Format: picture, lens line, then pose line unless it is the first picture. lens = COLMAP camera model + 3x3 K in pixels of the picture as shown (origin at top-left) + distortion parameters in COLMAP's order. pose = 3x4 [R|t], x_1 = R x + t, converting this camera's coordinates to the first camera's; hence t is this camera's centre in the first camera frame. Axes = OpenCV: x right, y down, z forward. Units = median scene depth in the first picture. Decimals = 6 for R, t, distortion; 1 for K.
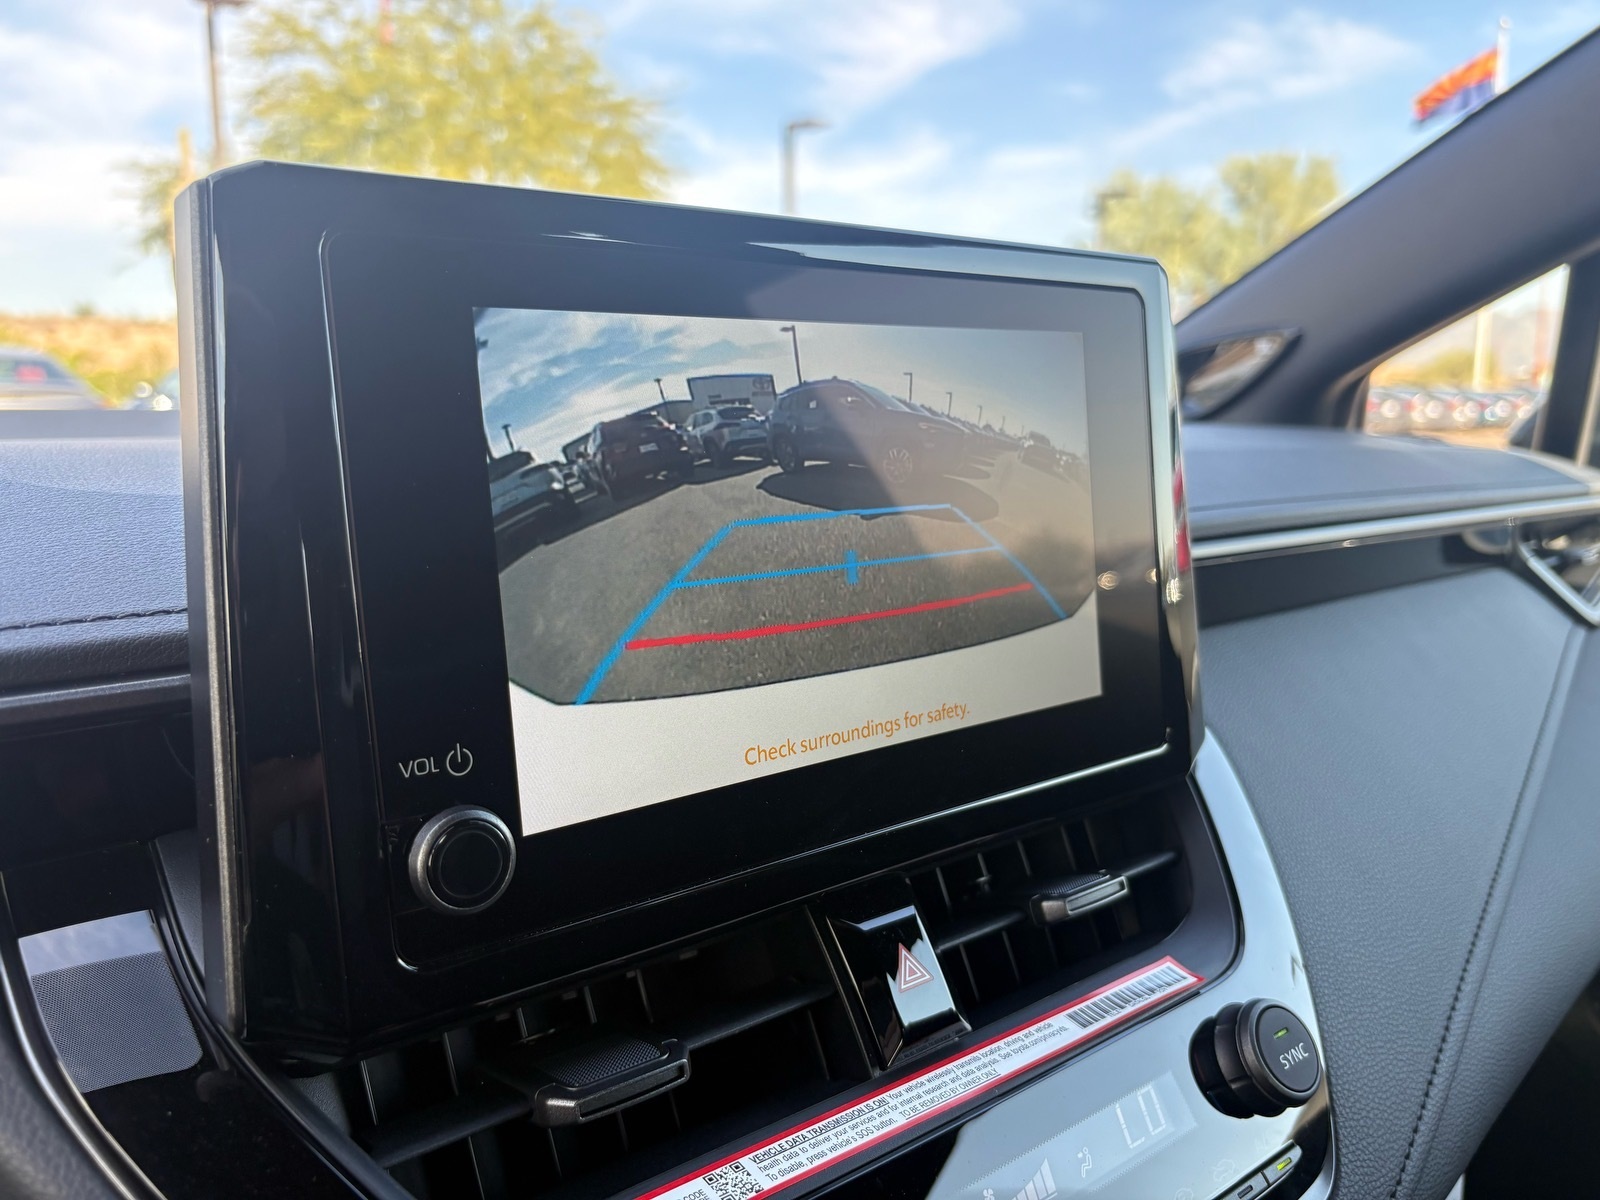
lens RADIAL K [[1226.3, 0, 795.9], [0, 1226.3, 601.5], [0, 0, 1]] dist [0.043654, -0.060271]
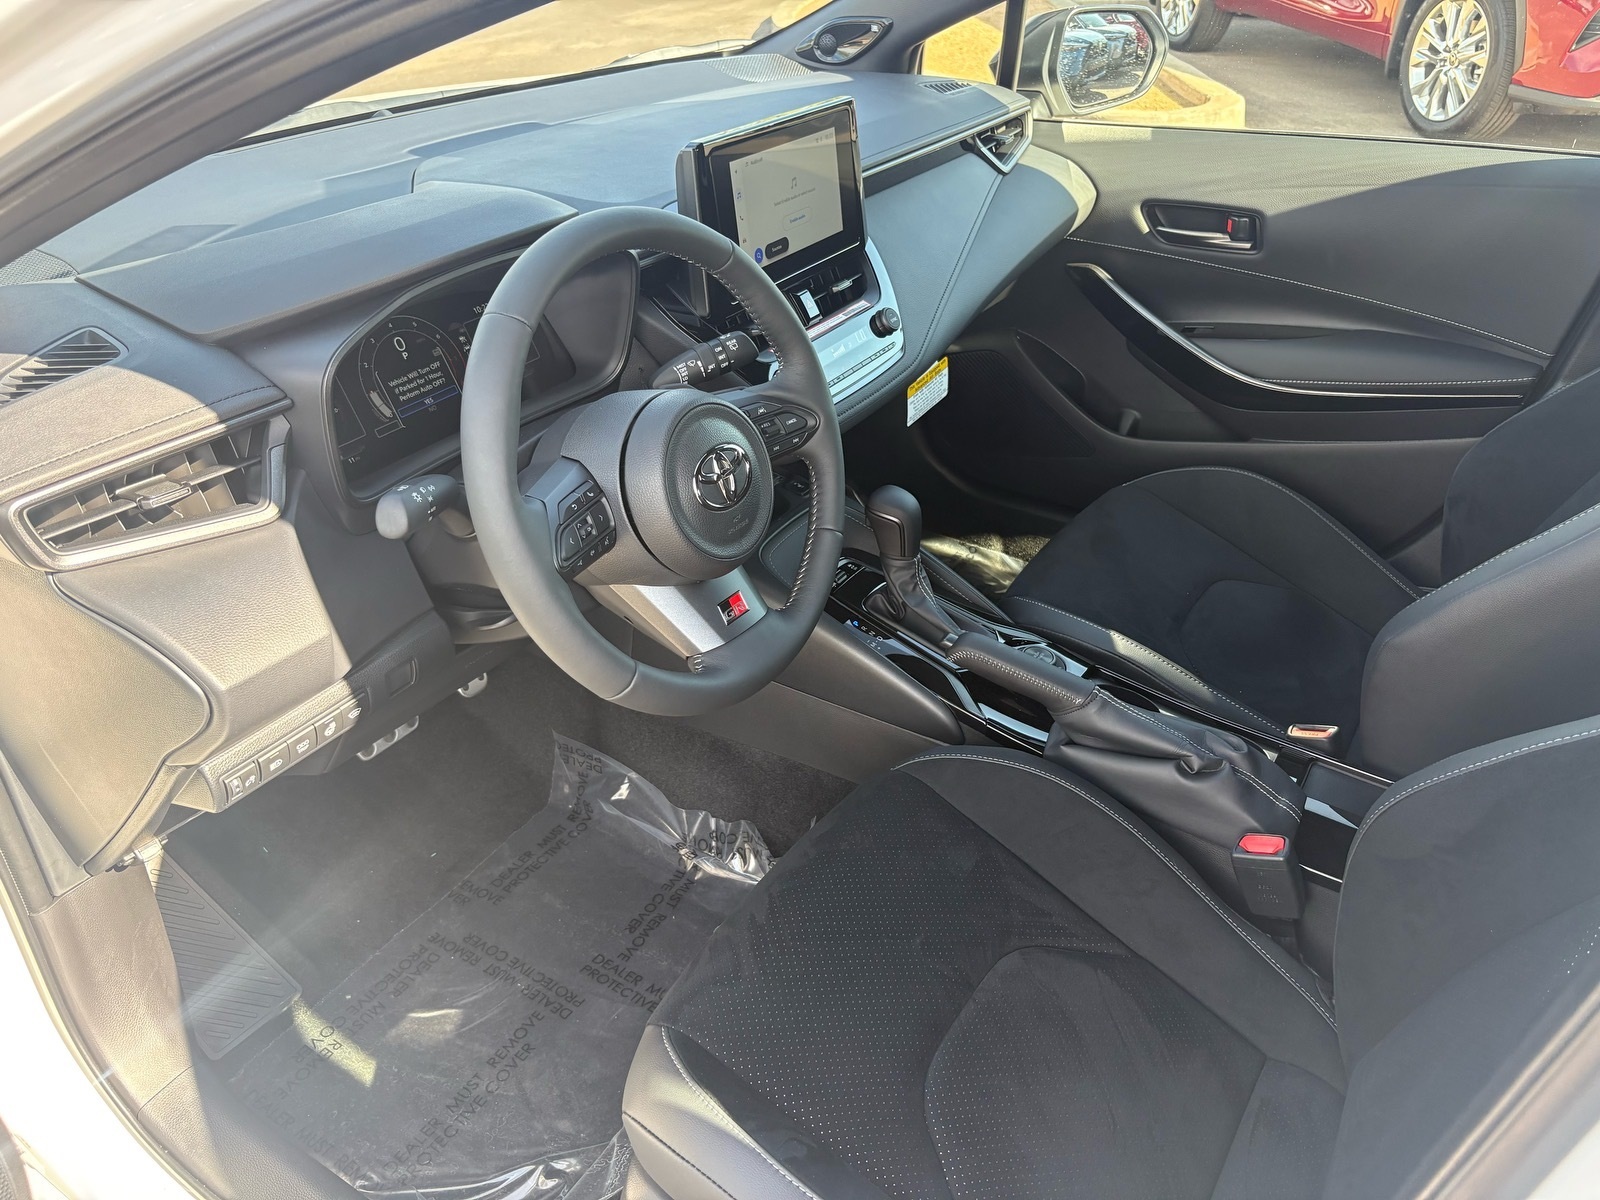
lens RADIAL K [[1226.3, 0, 811.0], [0, 1226.3, 590.4], [0, 0, 1]] dist [0.043654, -0.060271]
pose [[0.947332, -0.163818, 0.275185, -1.072781], [0.044832, 0.918645, 0.392533, -0.397389], [-0.317101, -0.359522, 0.877605, -2.679701]]
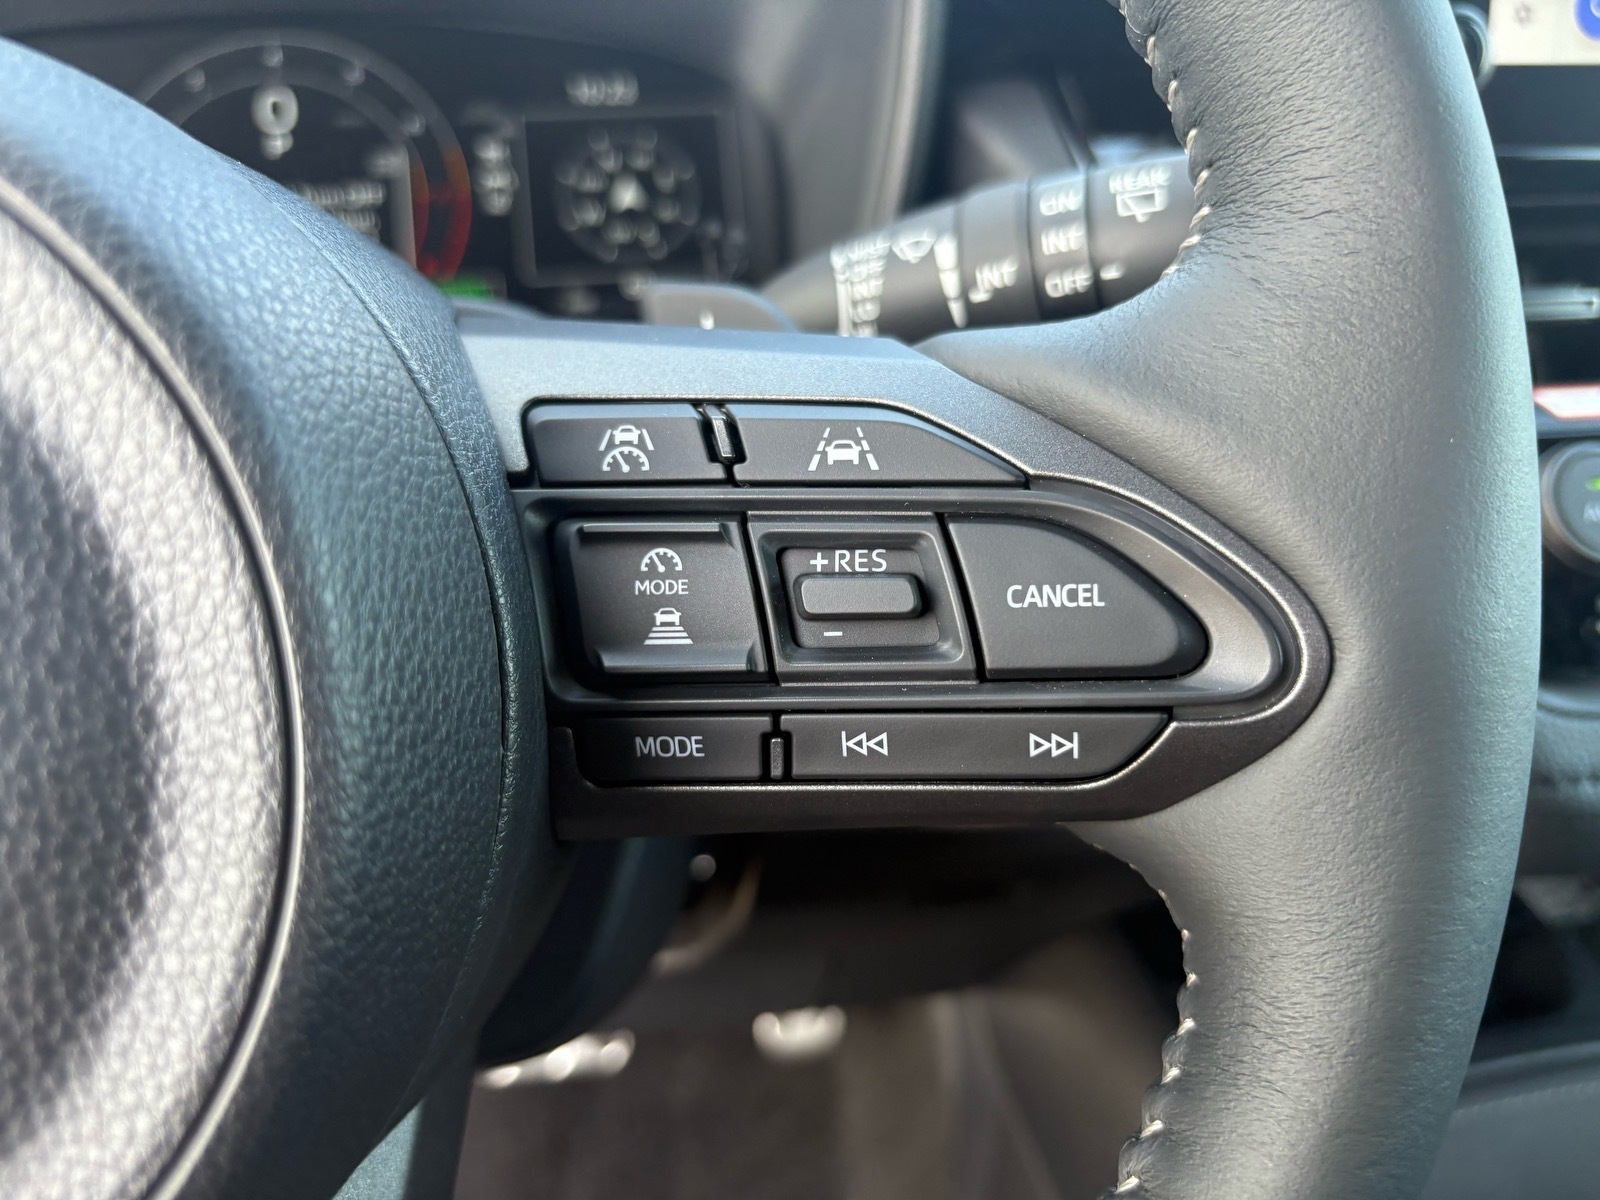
lens RADIAL K [[1276.7, 0, 804.1], [0, 1276.7, 608.9], [0, 0, 1]] dist [-0.012821, -0.004749]
pose [[0.873267, 0.172822, -0.455563, -0.111168], [-0.057011, 0.964802, 0.256722, 0.300946], [0.483895, -0.198215, 0.852383, -0.274589]]
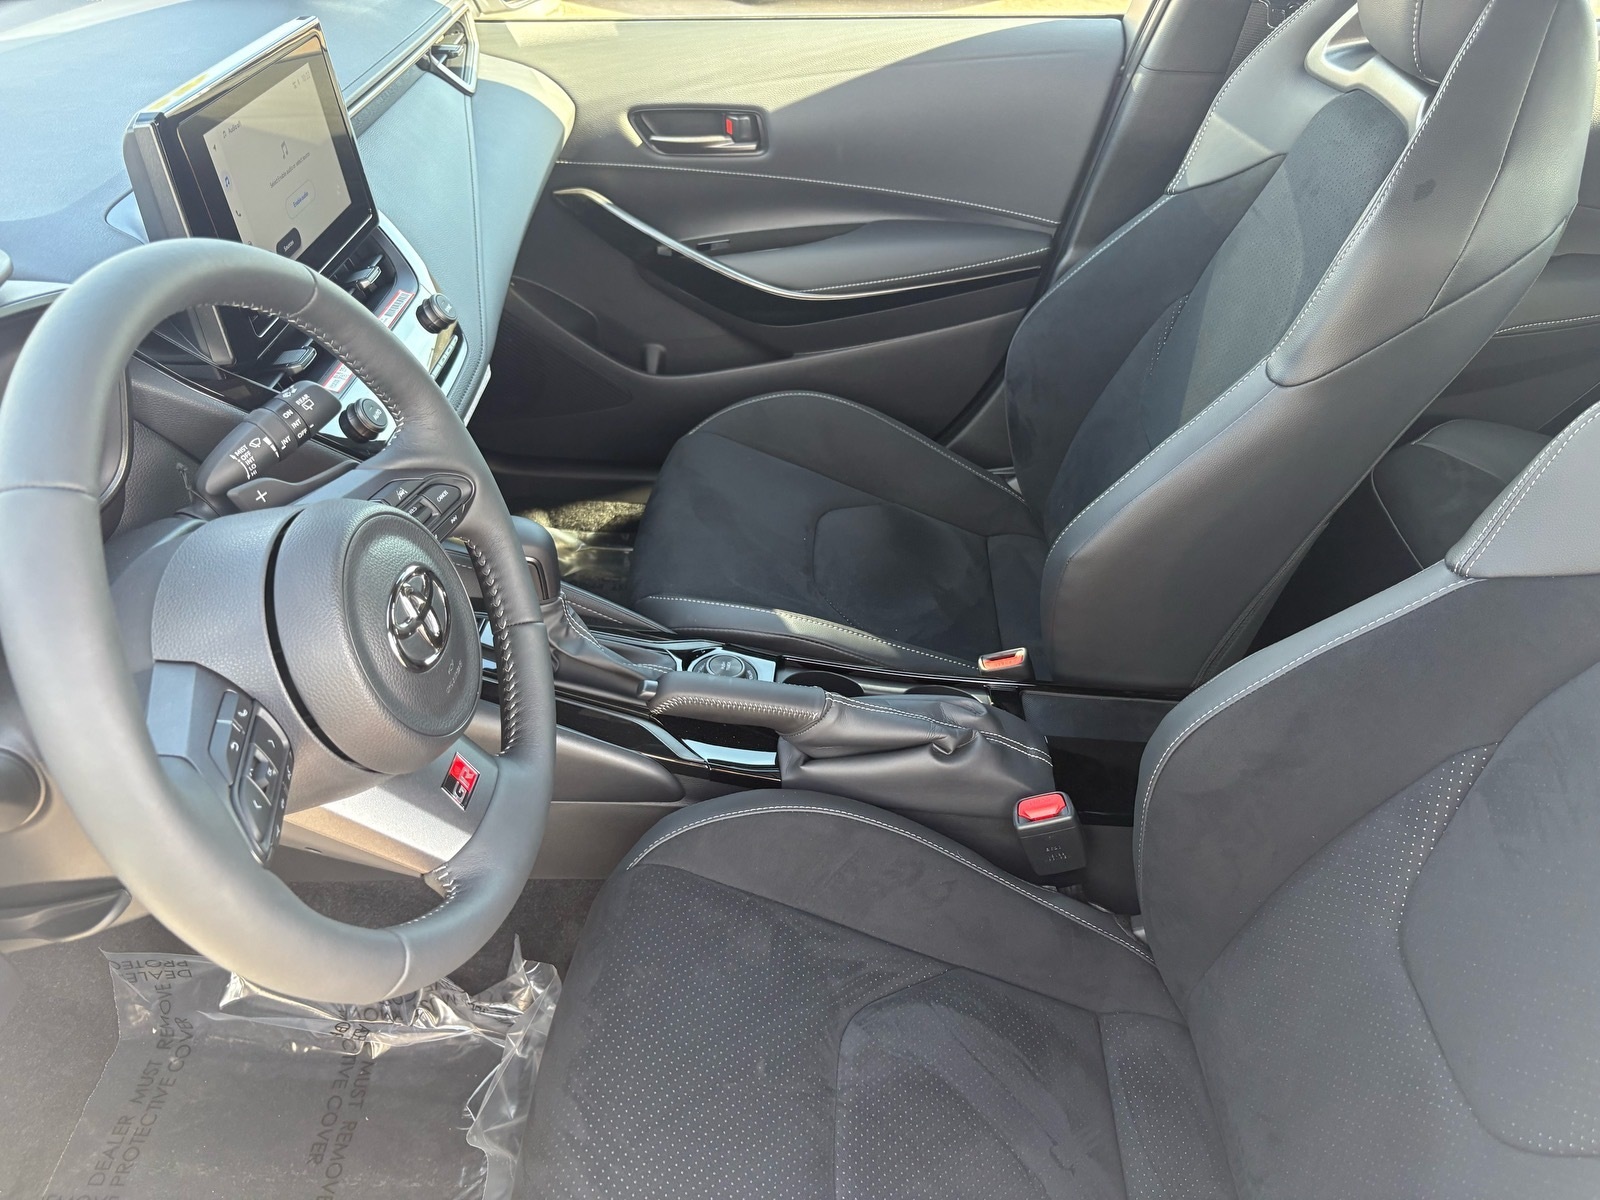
lens RADIAL K [[1226.3, 0, 796.3], [0, 1226.3, 606.2], [0, 0, 1]] dist [0.043654, -0.060271]
pose [[0.658158, -0.430013, 0.617995, -1.233098], [0.084613, 0.857887, 0.506824, -0.478341], [-0.748110, -0.281280, 0.601010, -1.699279]]
